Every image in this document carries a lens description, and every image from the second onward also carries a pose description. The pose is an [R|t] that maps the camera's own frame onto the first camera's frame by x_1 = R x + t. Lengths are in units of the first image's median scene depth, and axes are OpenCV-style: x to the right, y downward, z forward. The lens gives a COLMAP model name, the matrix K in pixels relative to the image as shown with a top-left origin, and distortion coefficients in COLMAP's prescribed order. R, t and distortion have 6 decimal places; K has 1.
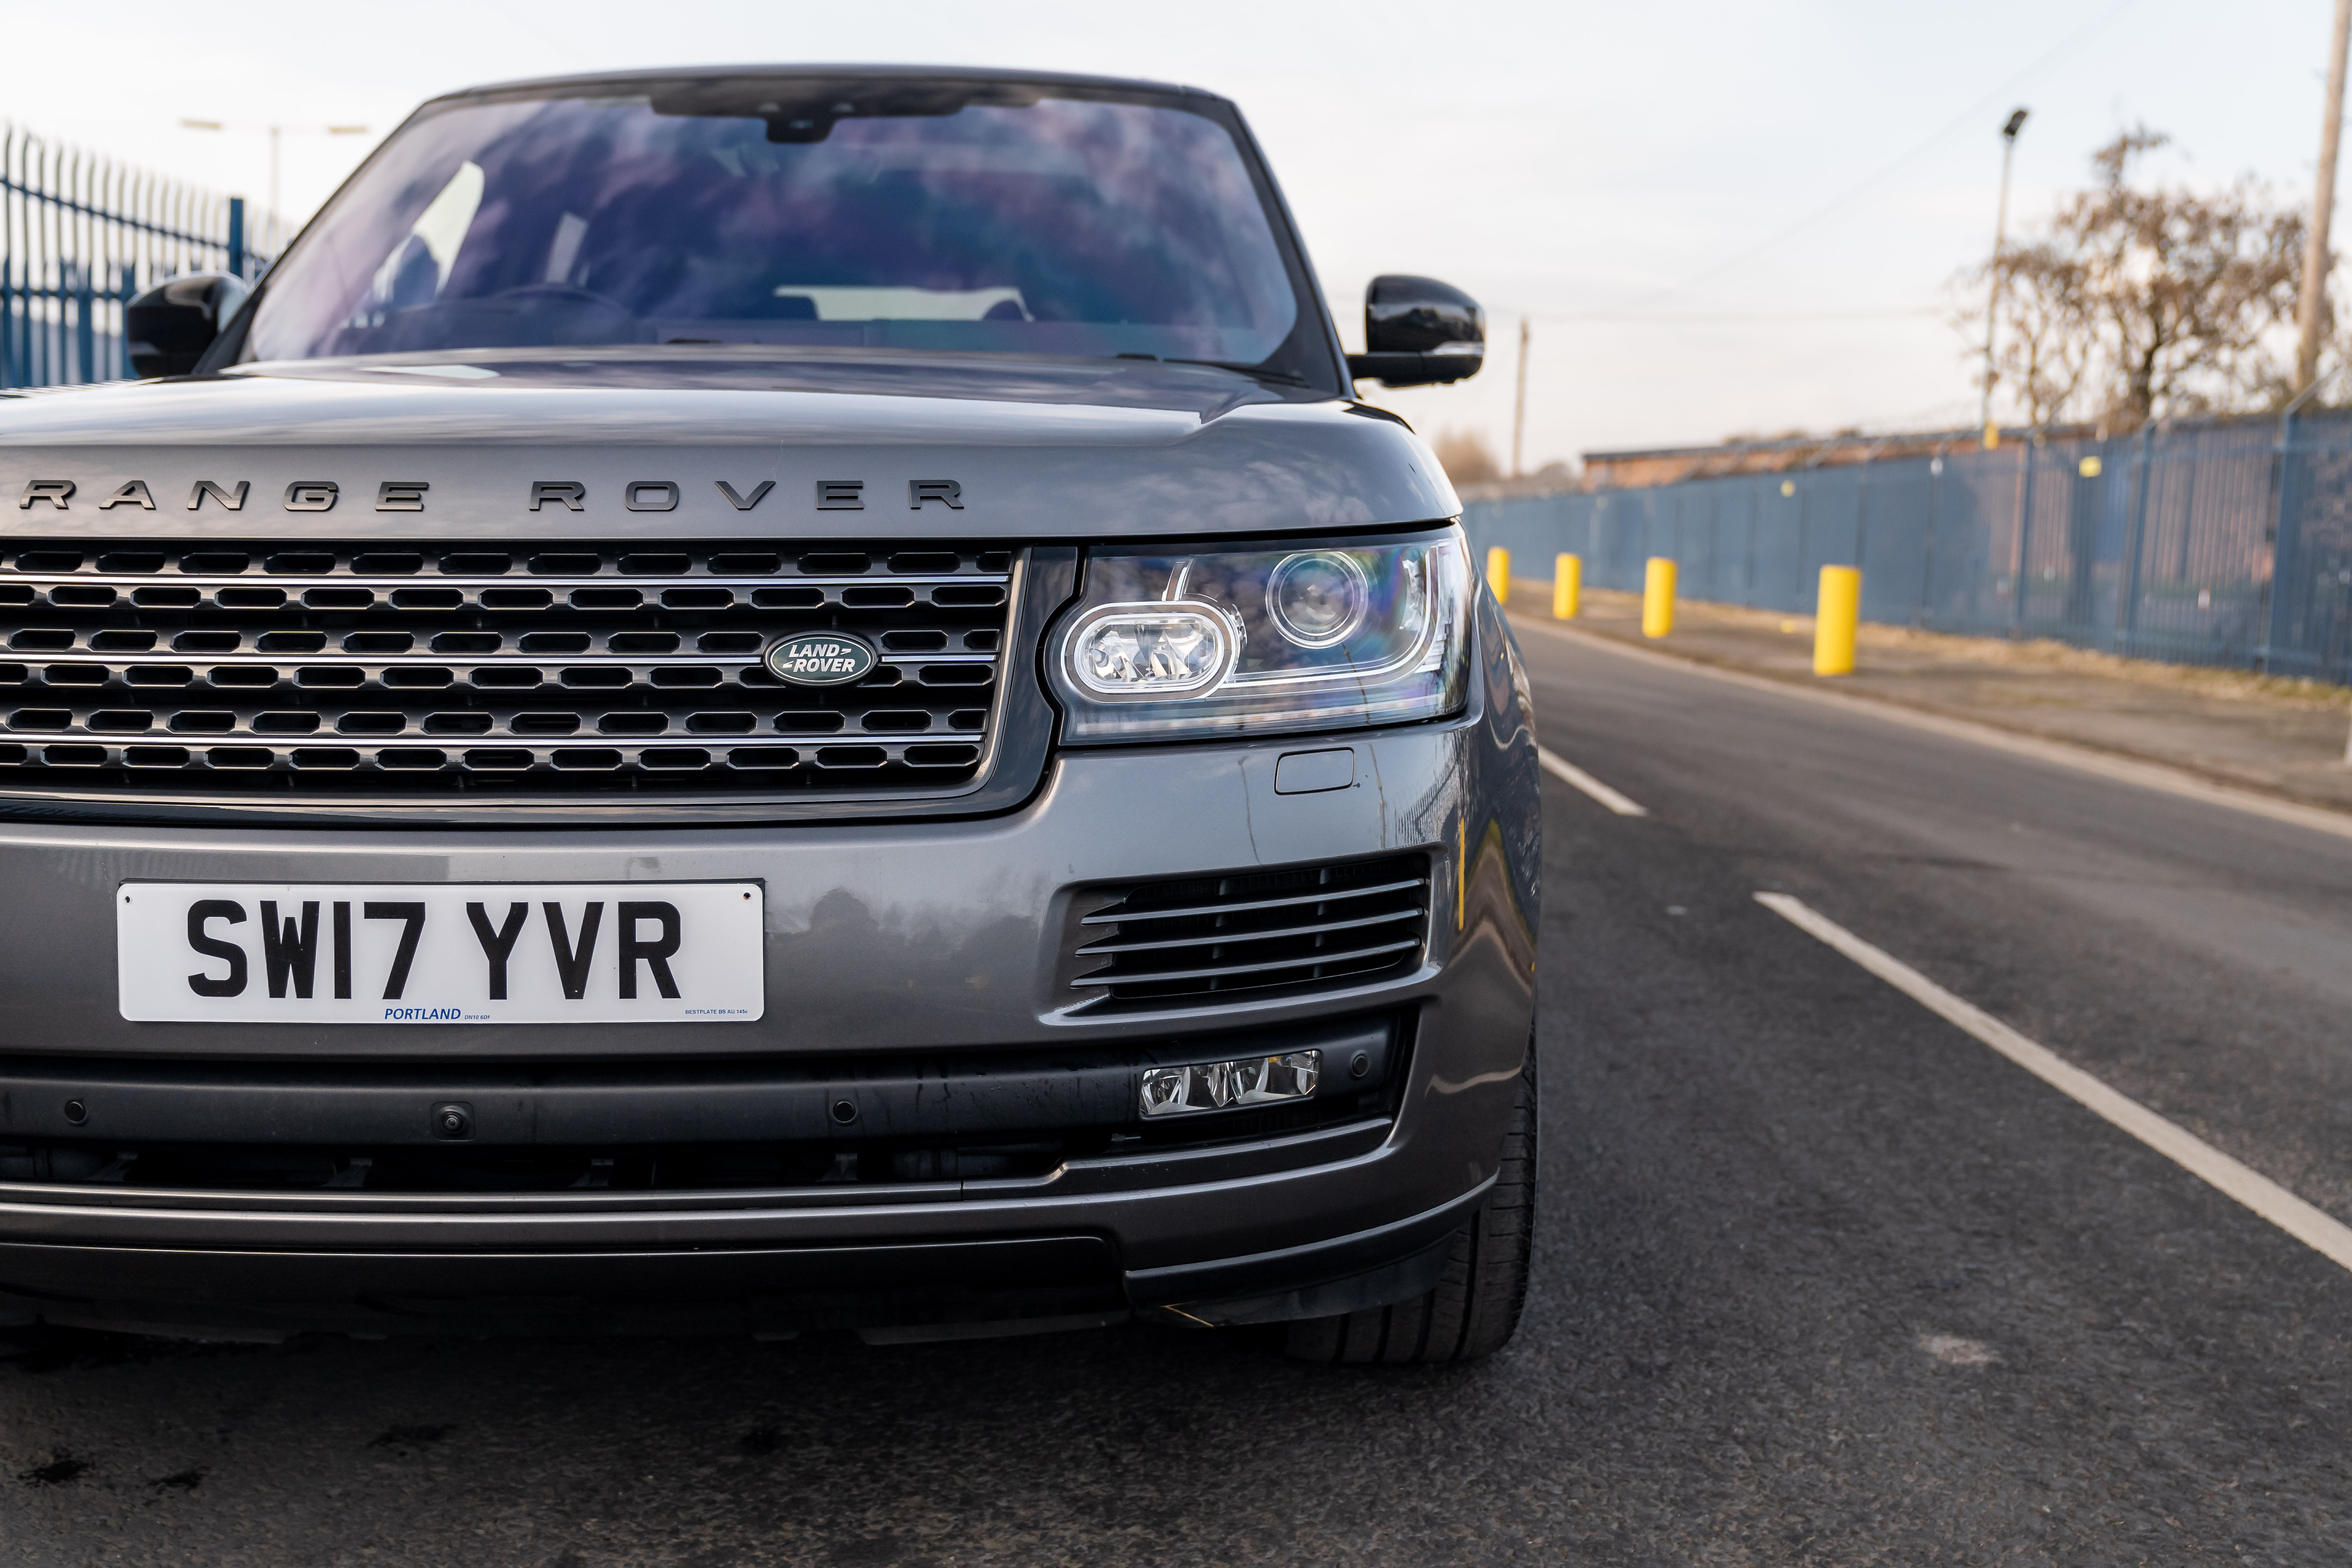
lens RADIAL K [[2307.7, 0, 1175.6], [0, 2307.7, 782.1], [0, 0, 1]] dist [0.005134, 0.000000]
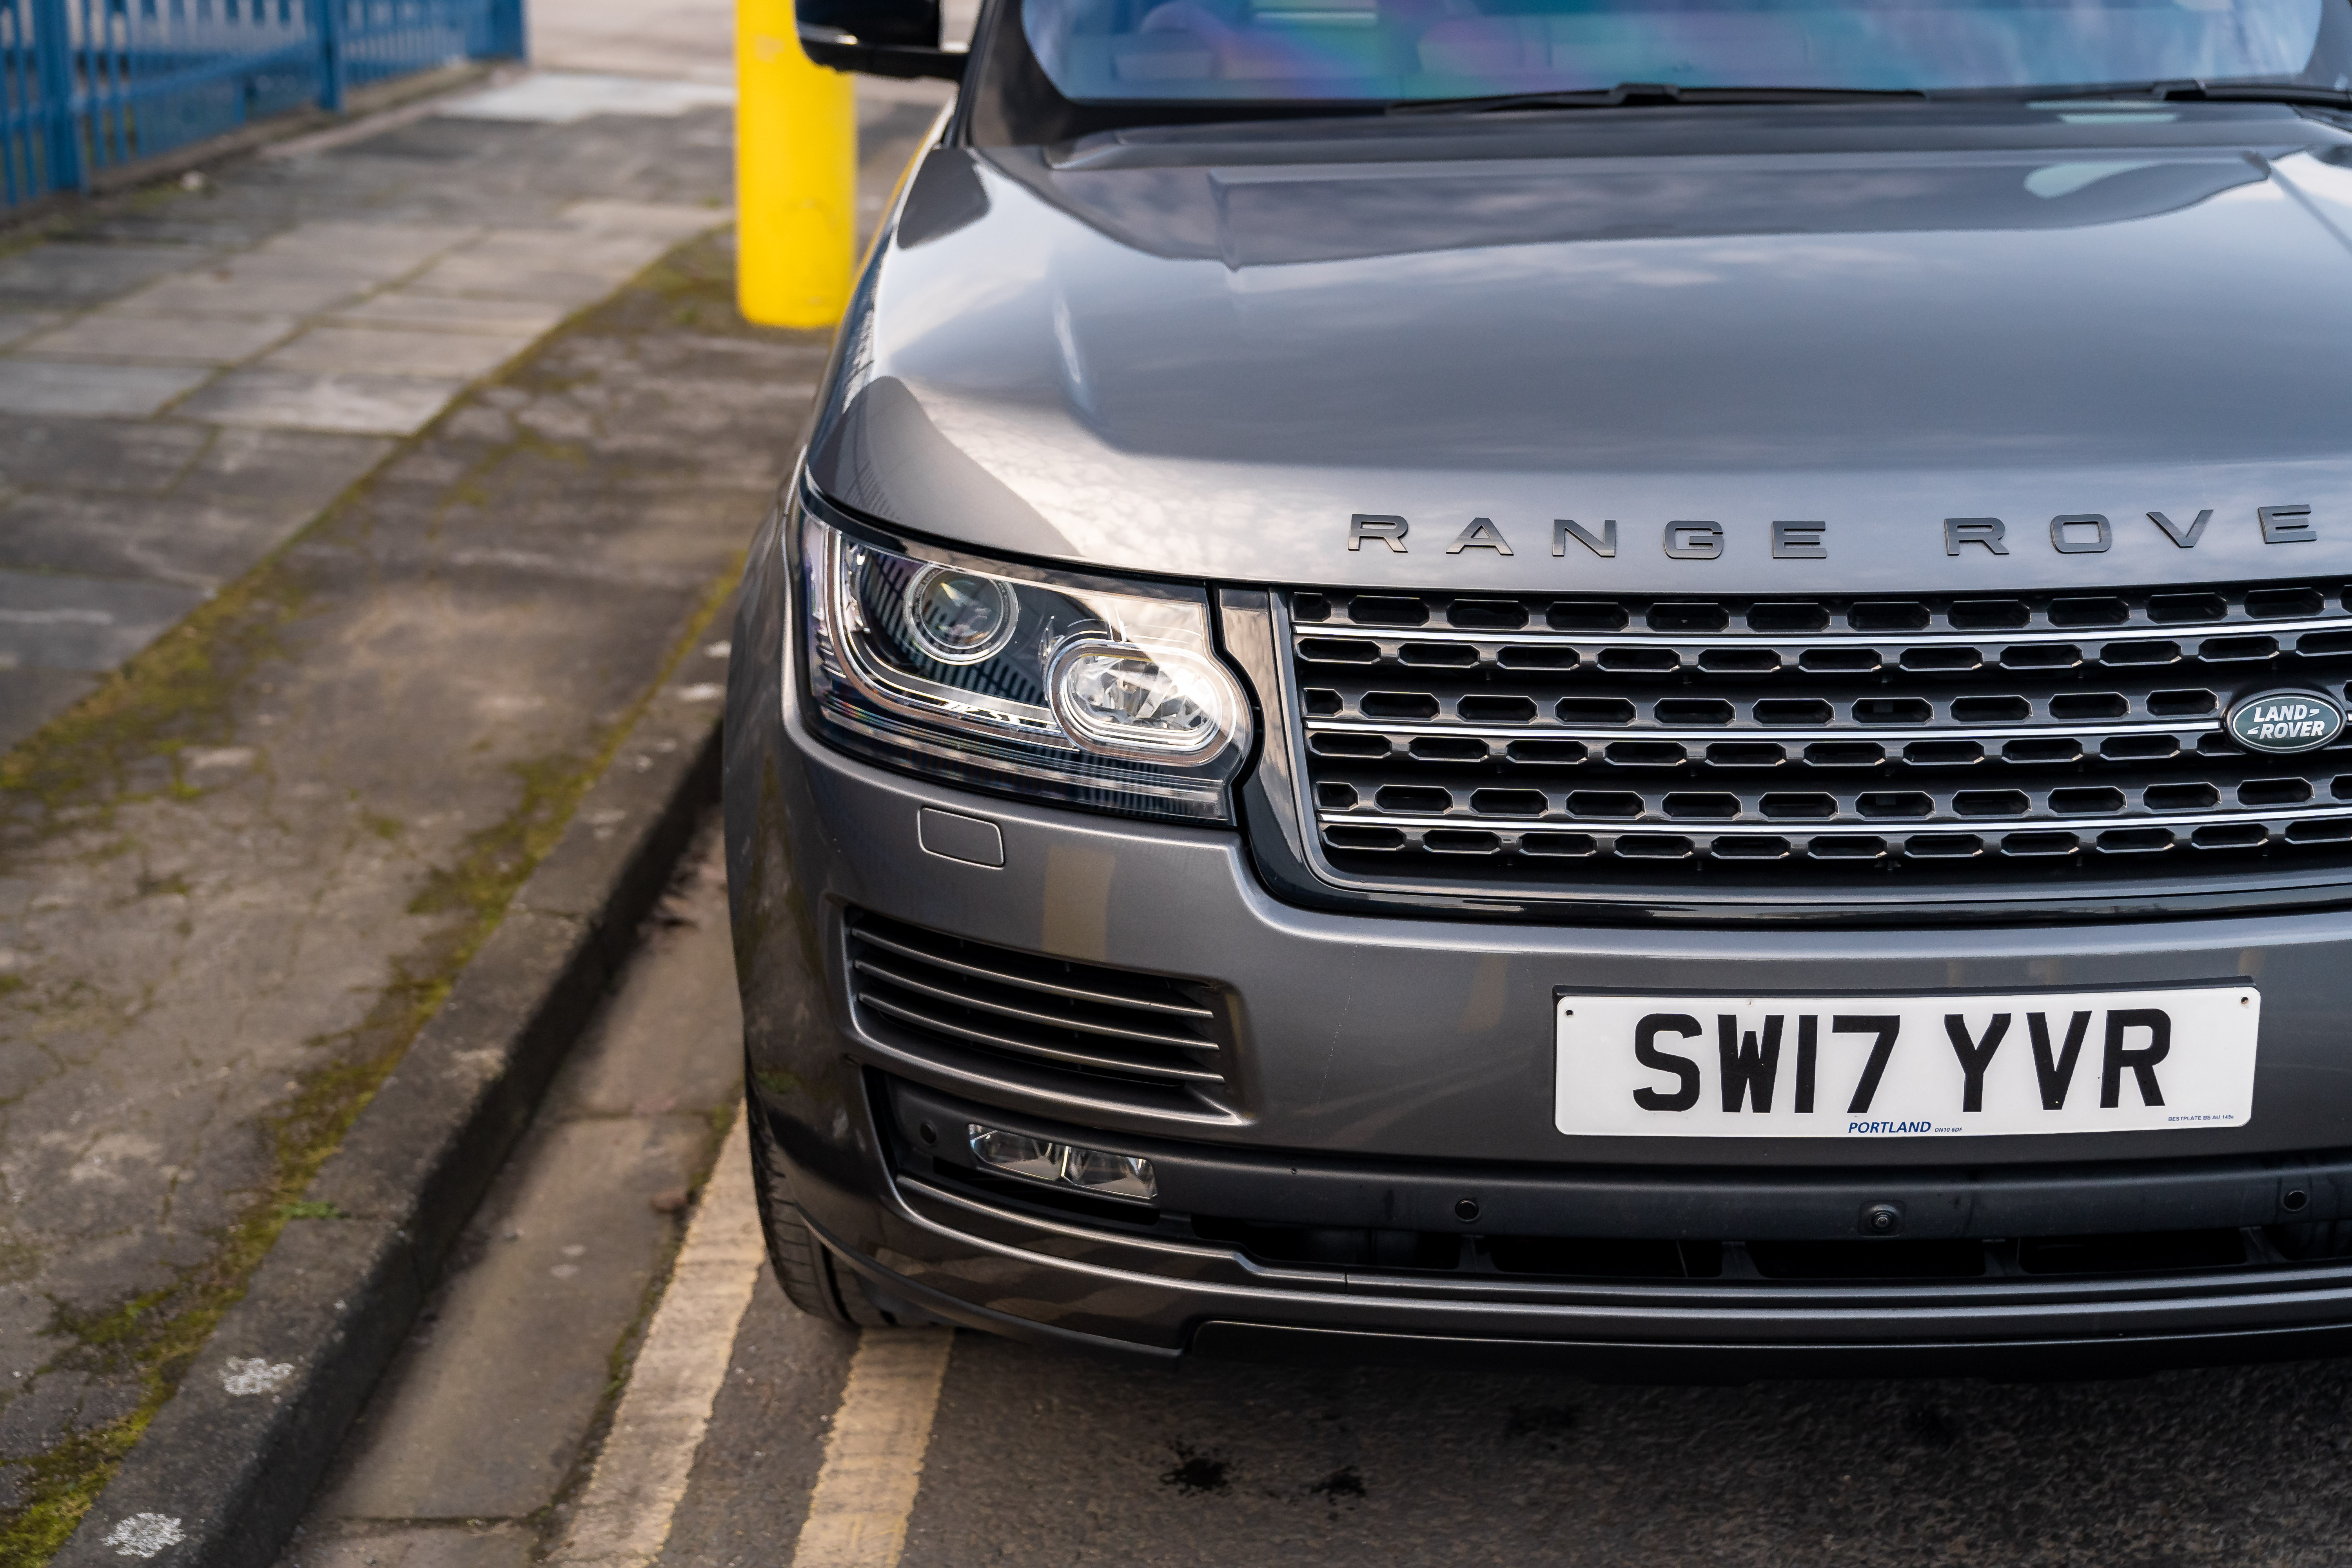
lens RADIAL K [[3059.4, 0, 1162.9], [0, 3059.4, 771.9], [0, 0, 1]] dist [0.006649, 0.000000]
pose [[0.999428, -0.017081, -0.029195, -0.549156], [0.022941, 0.976565, 0.213996, -0.295322], [0.024855, -0.214544, 0.976398, -0.178011]]
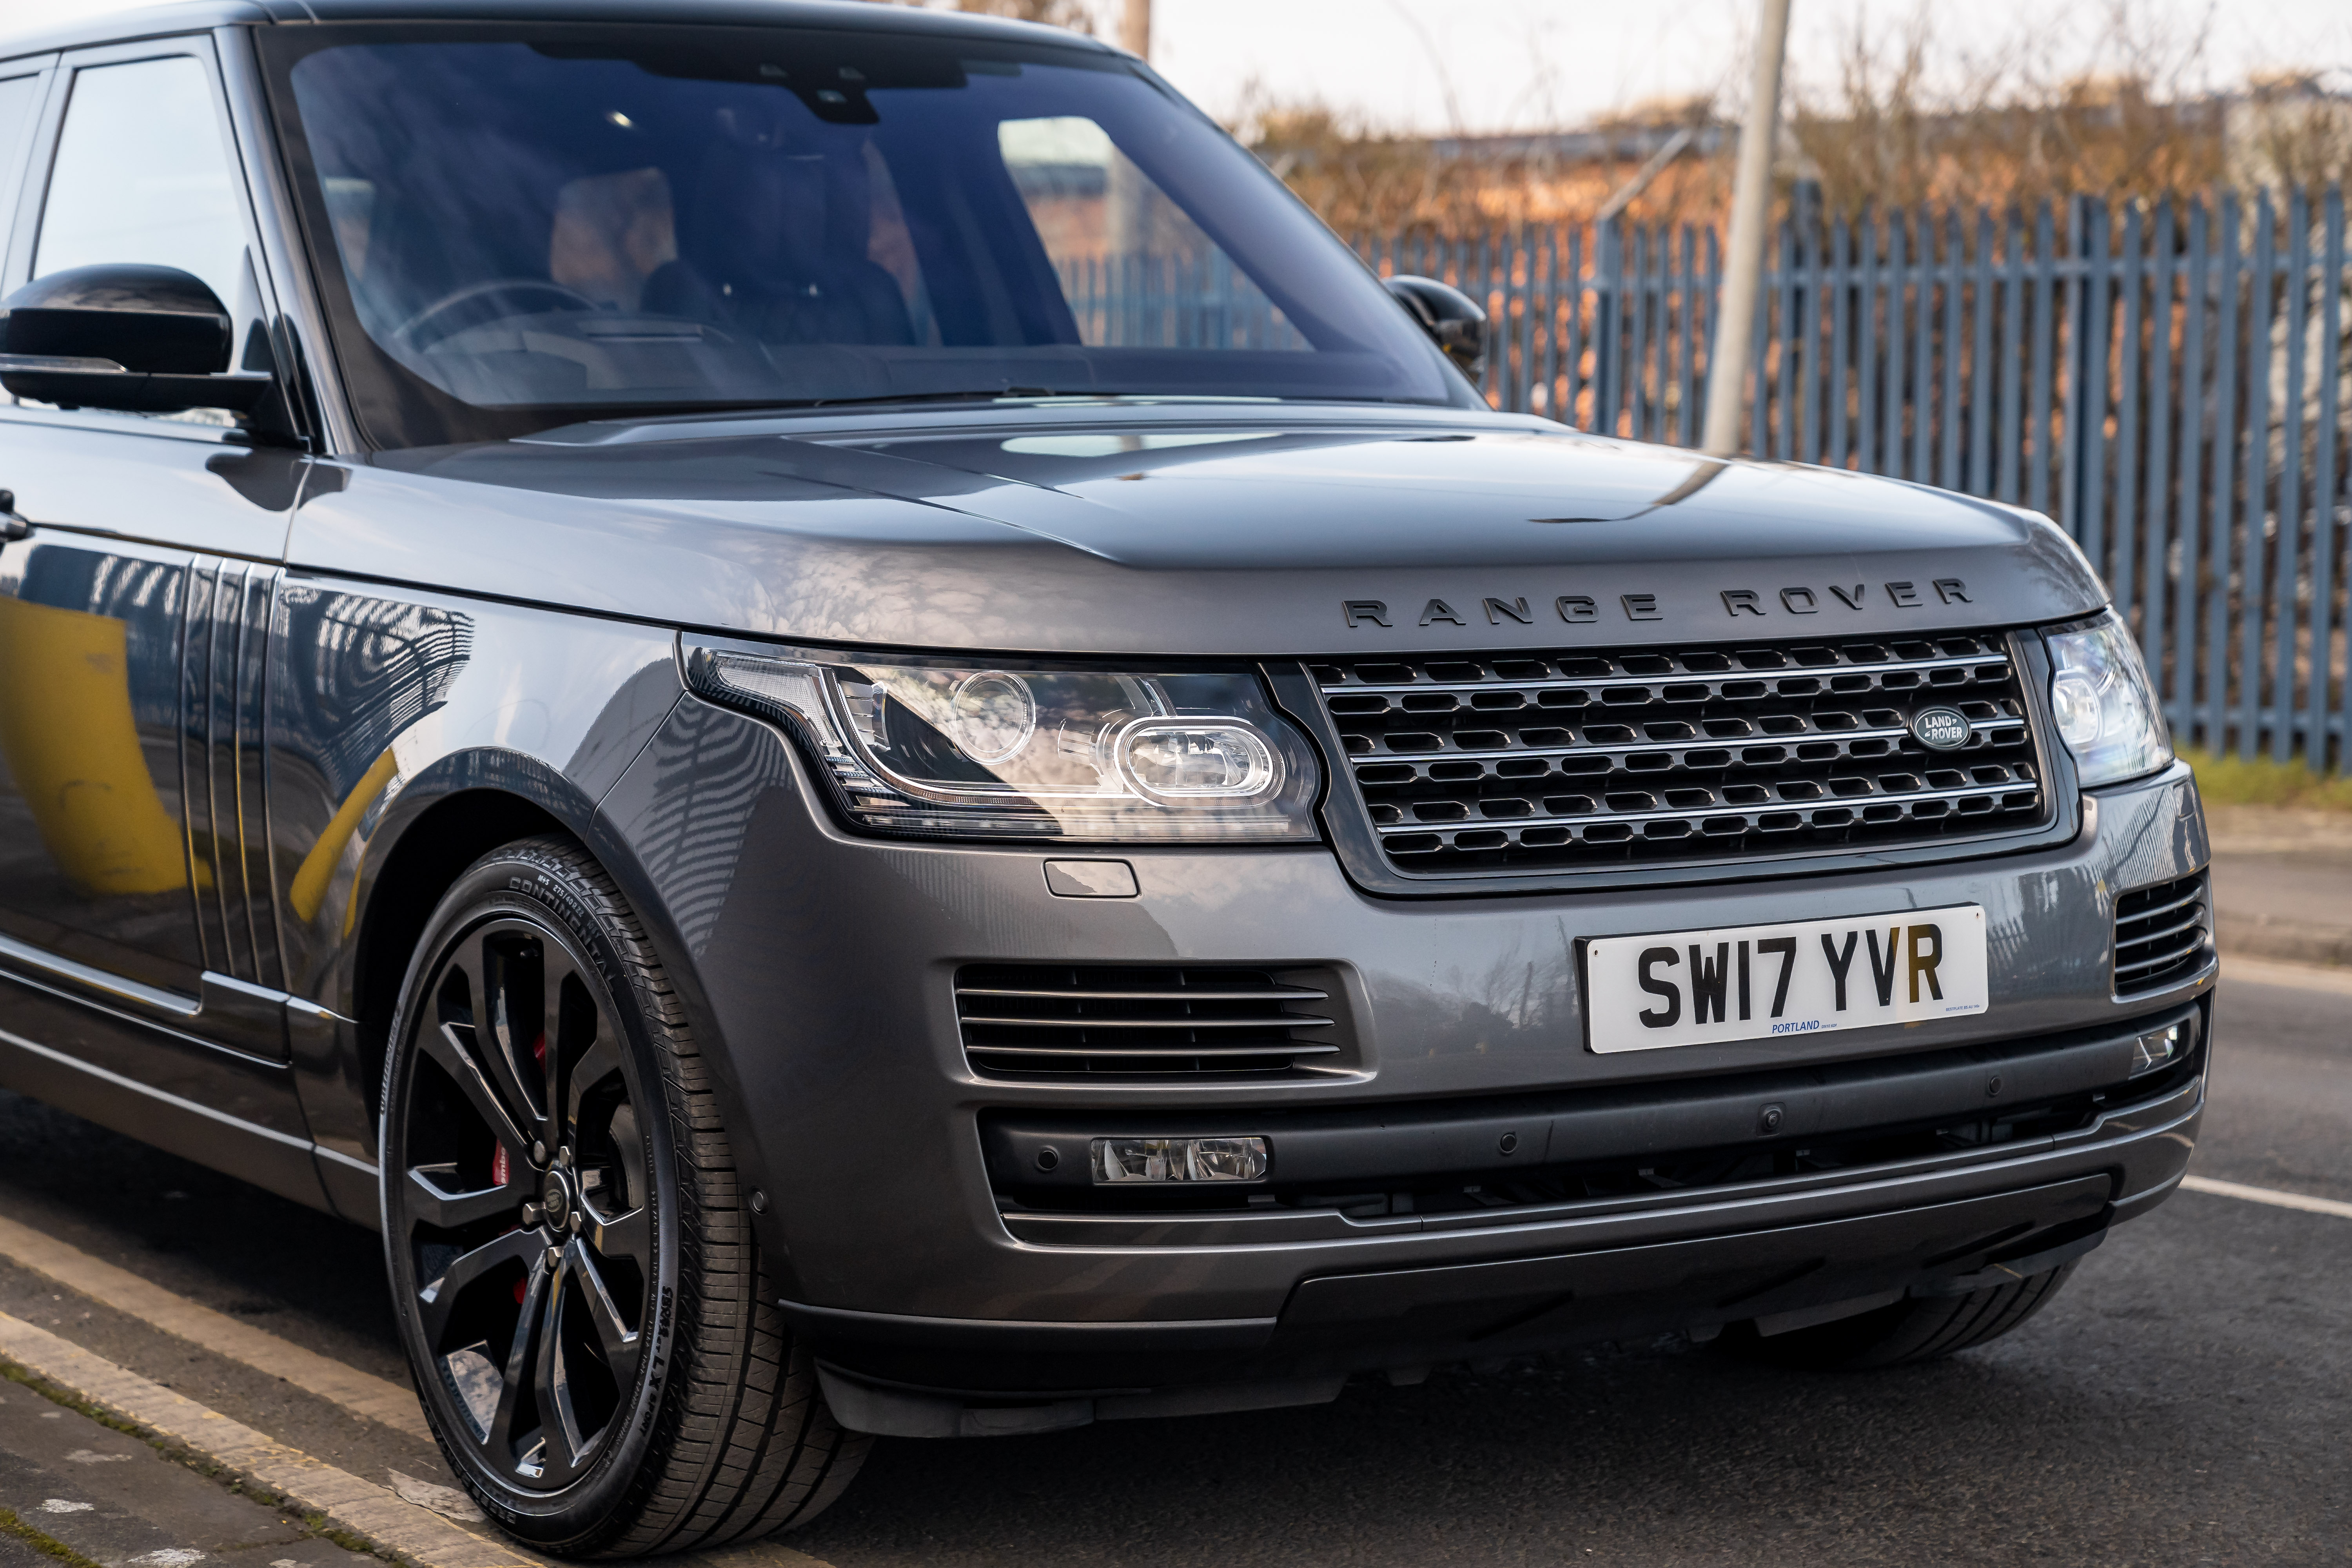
lens RADIAL K [[4674.9, 0, 1007.9], [0, 4674.9, 715.9], [0, 0, 1]] dist [0.013555, 0.000000]
pose [[0.848509, -0.044404, 0.527314, -1.892087], [0.066417, 0.997530, -0.022873, -0.035130], [-0.524996, 0.054431, 0.849363, -0.872281]]
